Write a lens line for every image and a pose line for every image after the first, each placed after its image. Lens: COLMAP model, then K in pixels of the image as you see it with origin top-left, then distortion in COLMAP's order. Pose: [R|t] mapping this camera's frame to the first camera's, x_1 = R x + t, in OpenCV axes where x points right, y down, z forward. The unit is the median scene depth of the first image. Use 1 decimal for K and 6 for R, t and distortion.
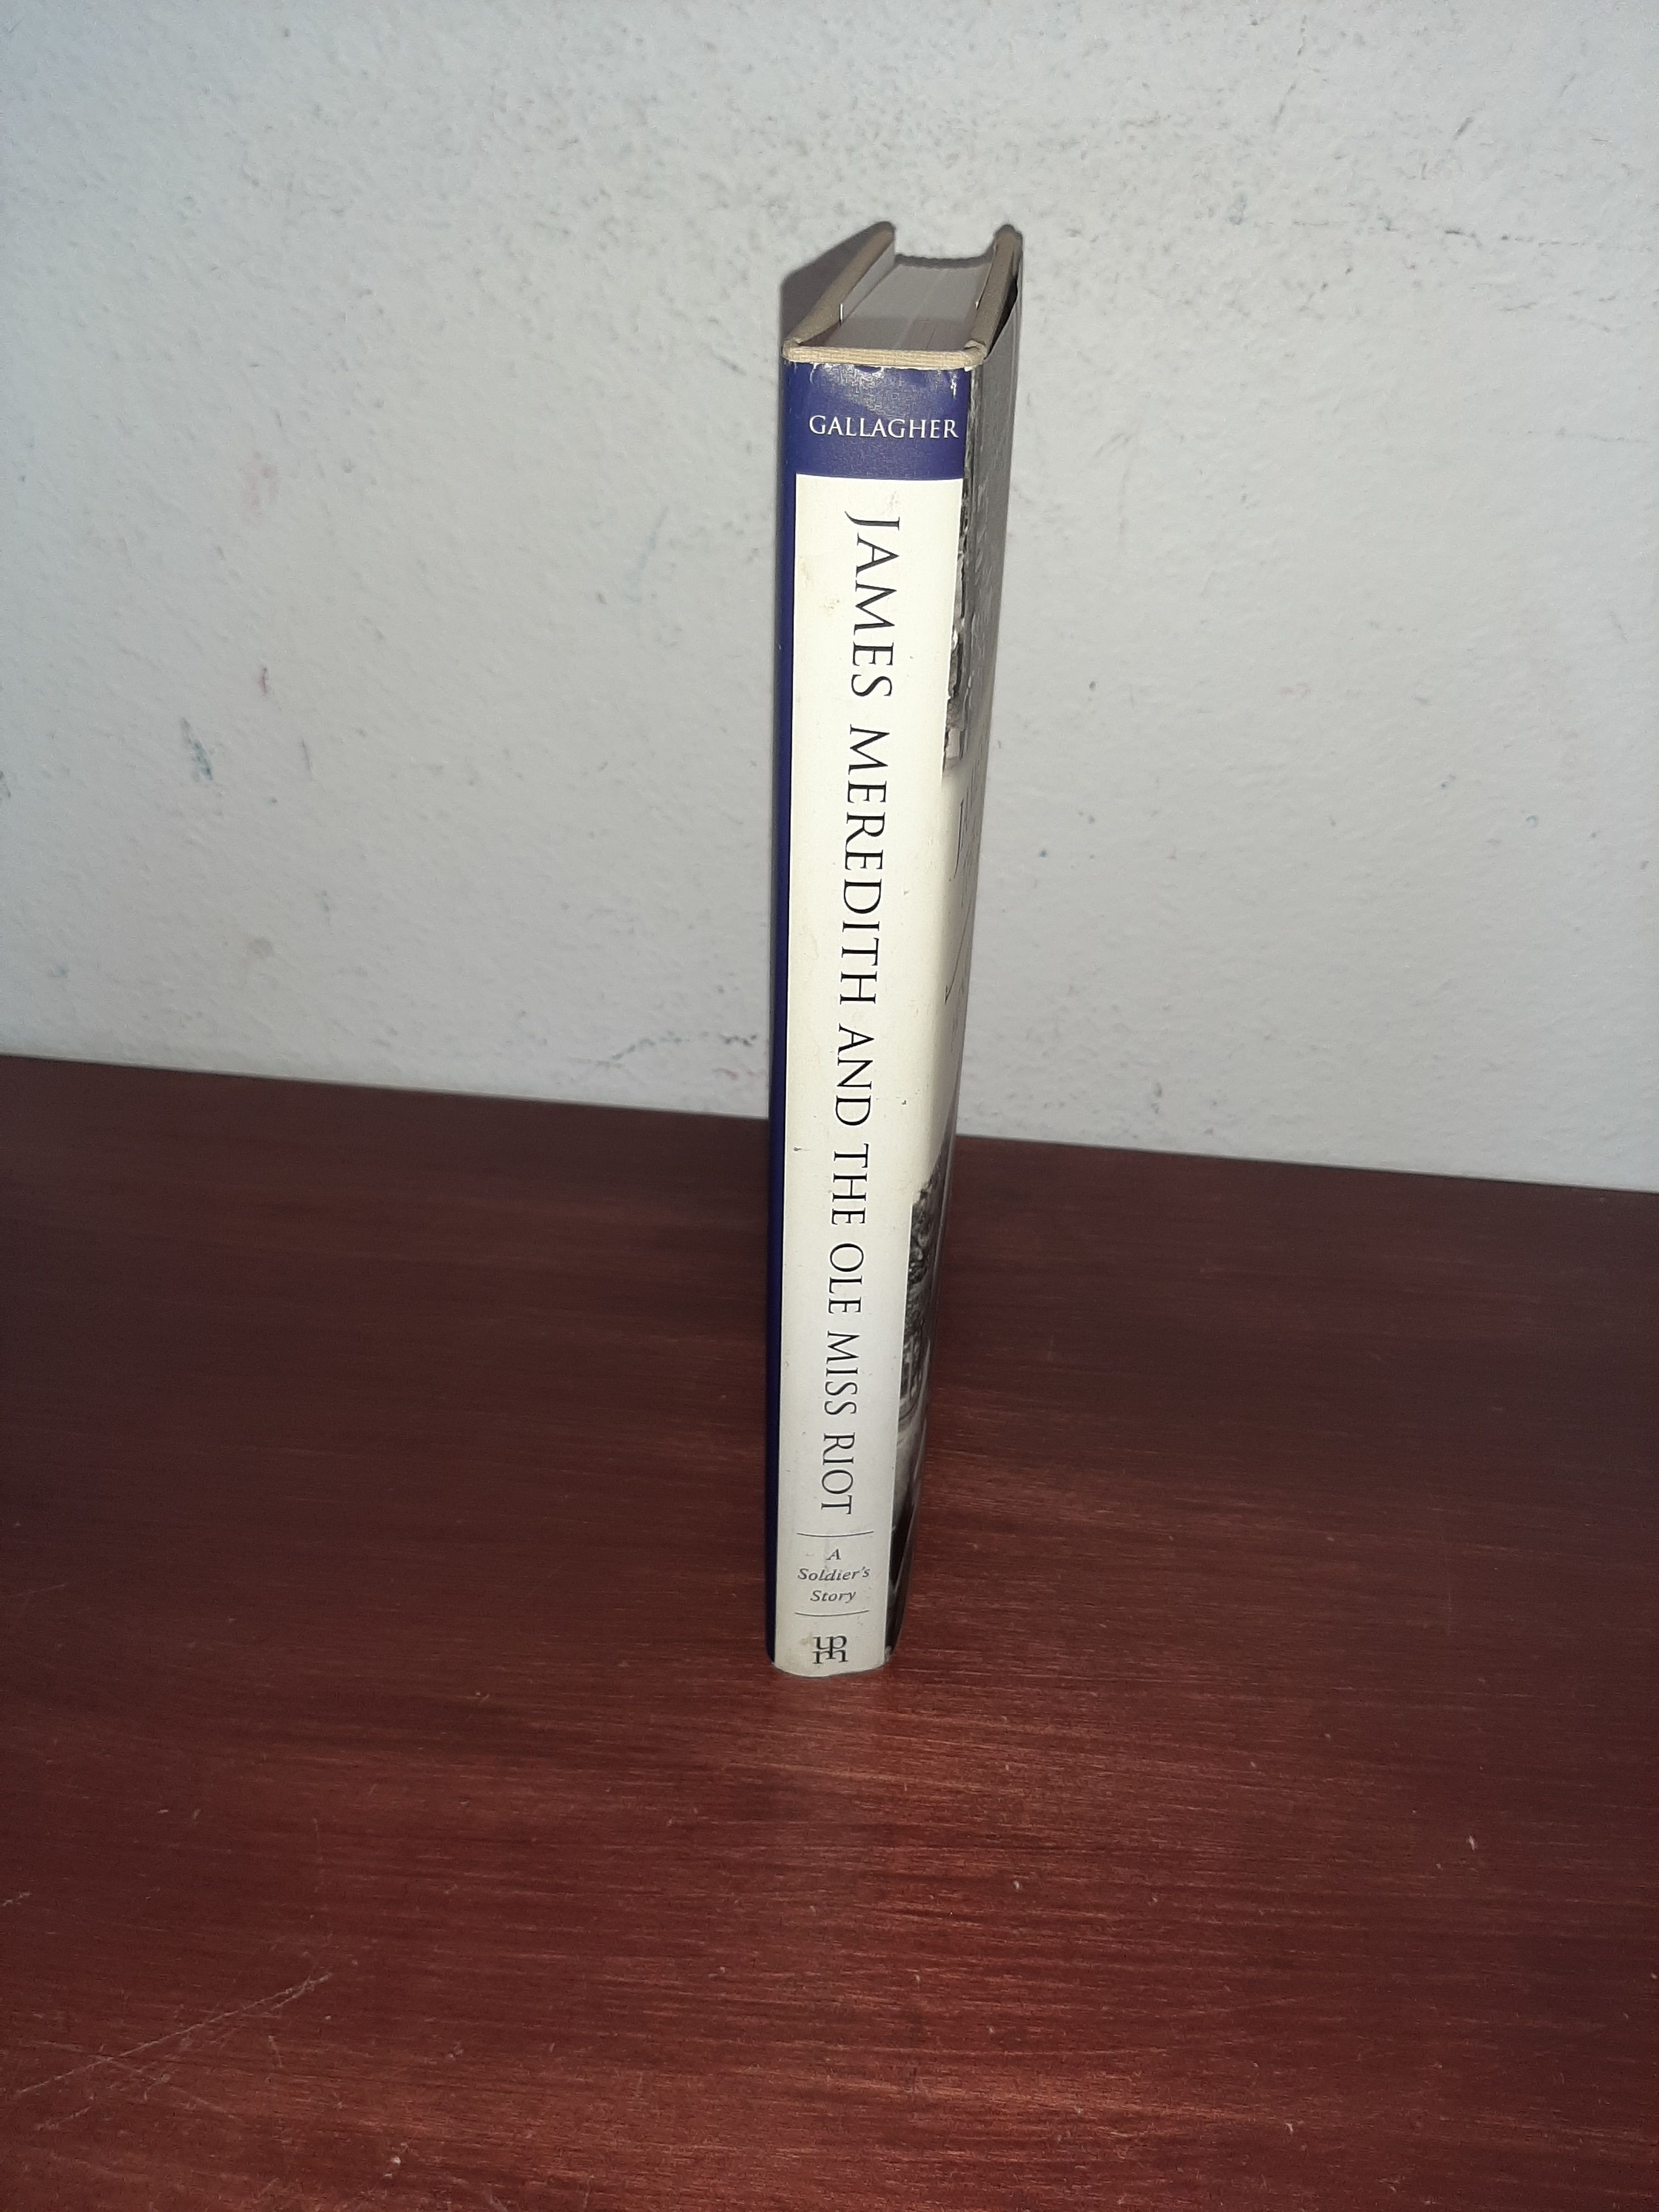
lens RADIAL K [[1793.5, 0, 780.8], [0, 1793.5, 1162.0], [0, 0, 1]] dist [0.008761, -0.097775]
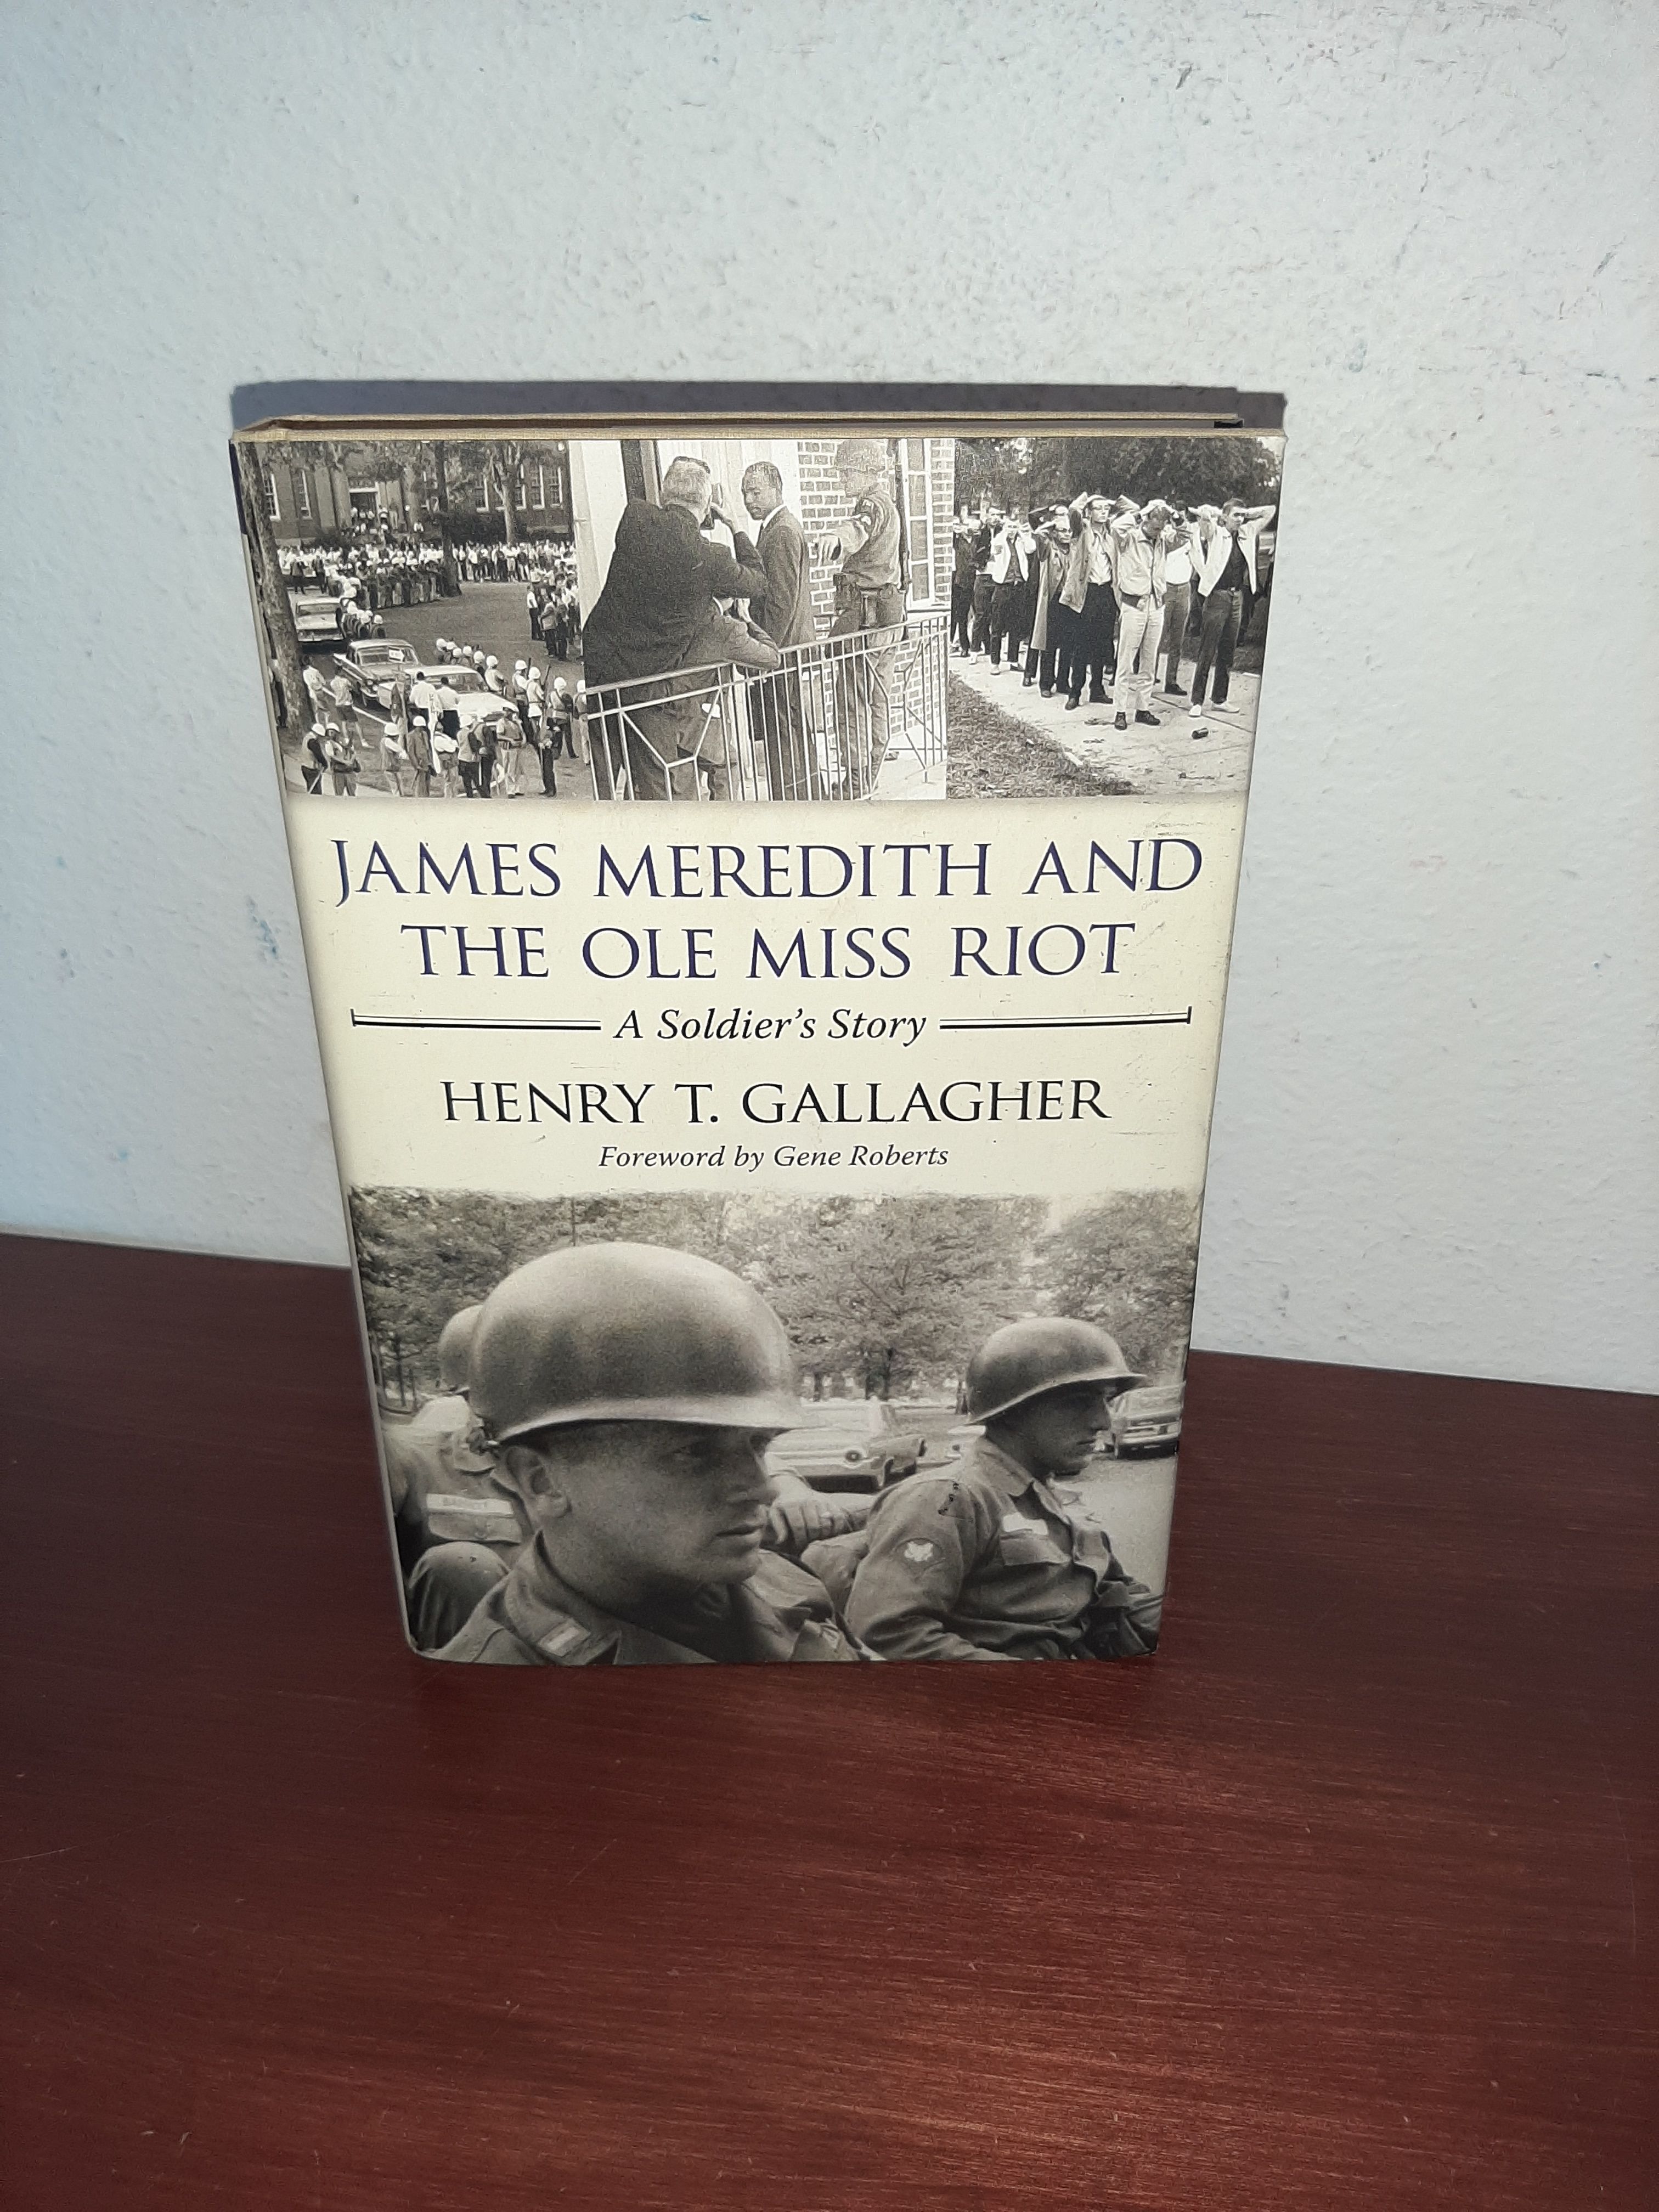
lens RADIAL K [[1660.7, 0, 829.5], [0, 1660.7, 1106.0], [0, 0, 1]] dist [-0.003235, -0.064816]
pose [[0.998401, 0.002473, -0.056470, 0.031394], [-0.007593, 0.995856, -0.090626, -0.065817], [0.056012, 0.090910, 0.994283, 0.163918]]
